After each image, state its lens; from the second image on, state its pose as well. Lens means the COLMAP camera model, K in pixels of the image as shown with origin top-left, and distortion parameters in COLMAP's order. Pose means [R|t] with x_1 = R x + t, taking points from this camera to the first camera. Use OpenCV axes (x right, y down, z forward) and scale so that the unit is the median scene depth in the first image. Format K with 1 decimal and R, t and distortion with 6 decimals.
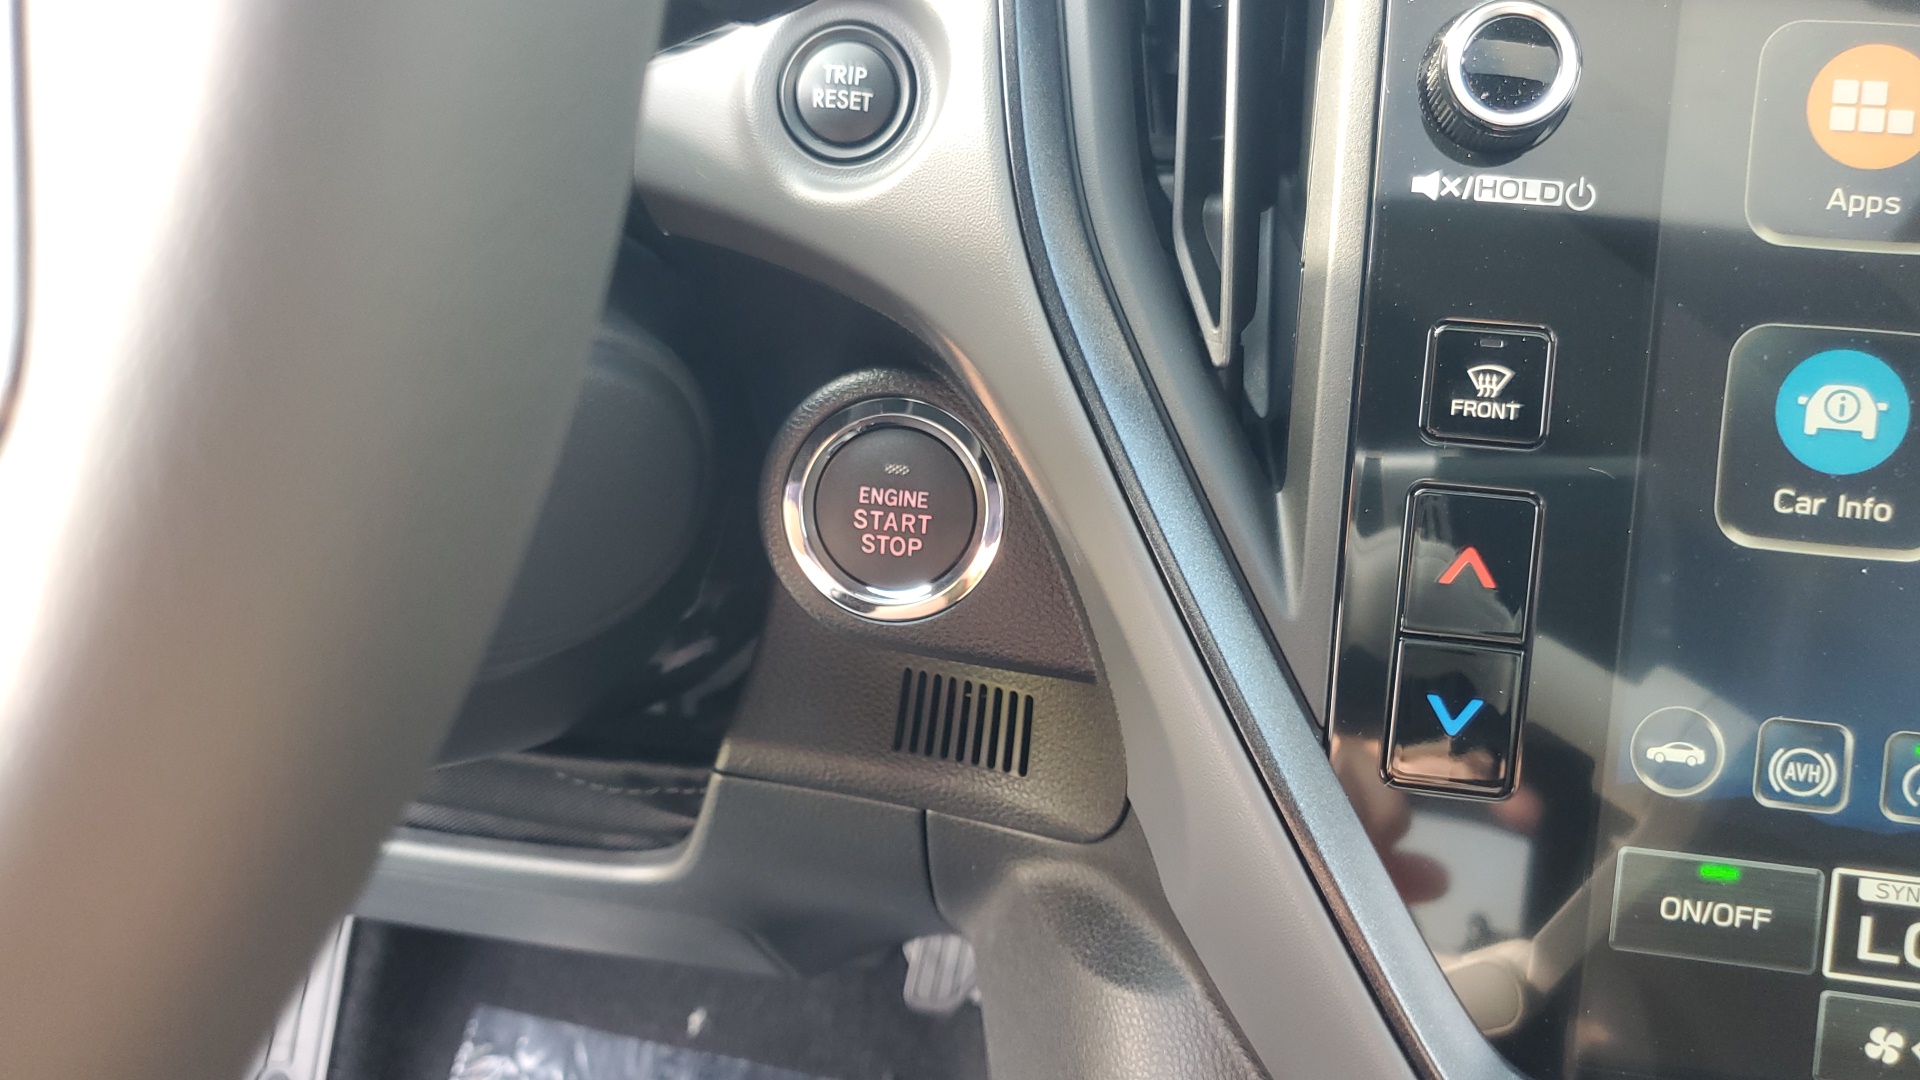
lens RADIAL K [[1542.8, 0, 957.6], [0, 1542.8, 536.5], [0, 0, 1]] dist [-0.025290, 0.038033]
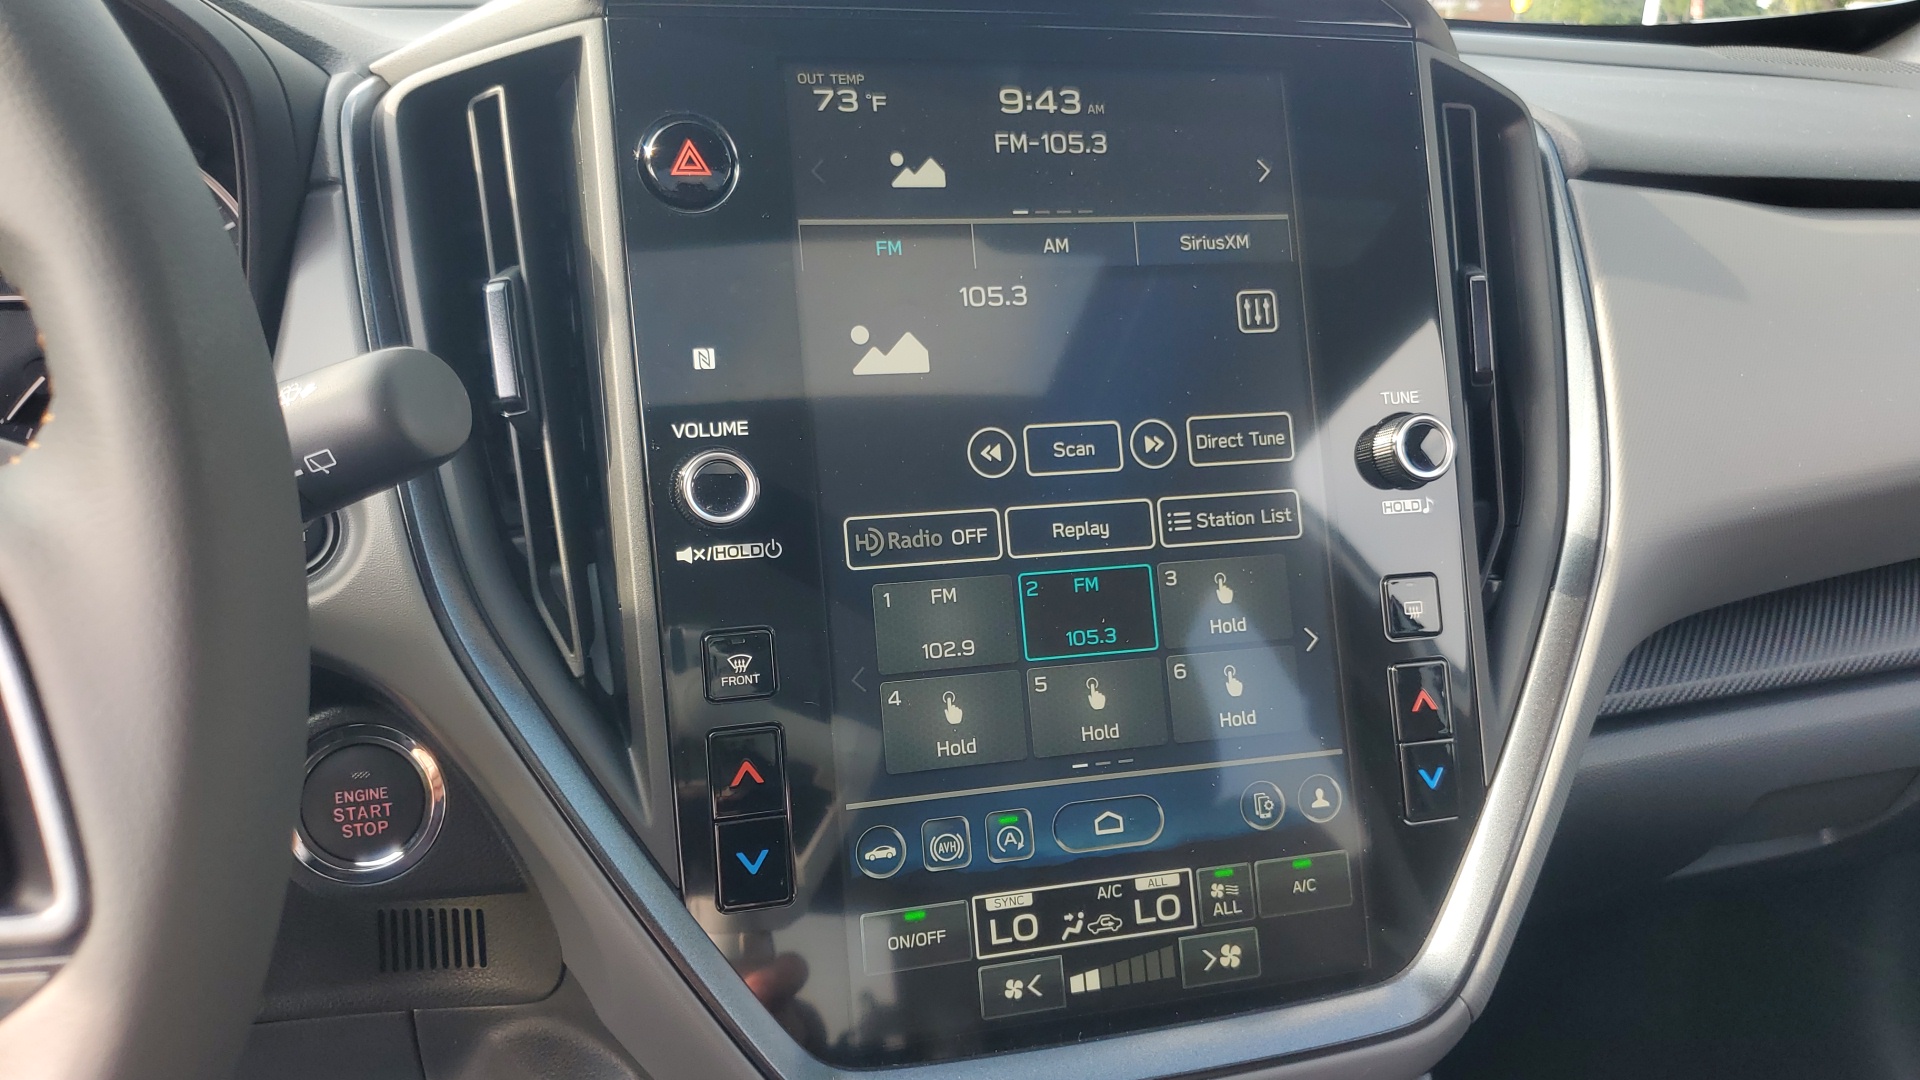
lens RADIAL K [[1488.1, 0, 965.3], [0, 1488.1, 532.1], [0, 0, 1]] dist [0.071605, -0.200280]
pose [[0.899236, -0.144613, 0.412870, -0.087370], [0.181699, 0.981989, -0.051790, -0.104930], [-0.397944, 0.121590, 0.909316, -0.585232]]
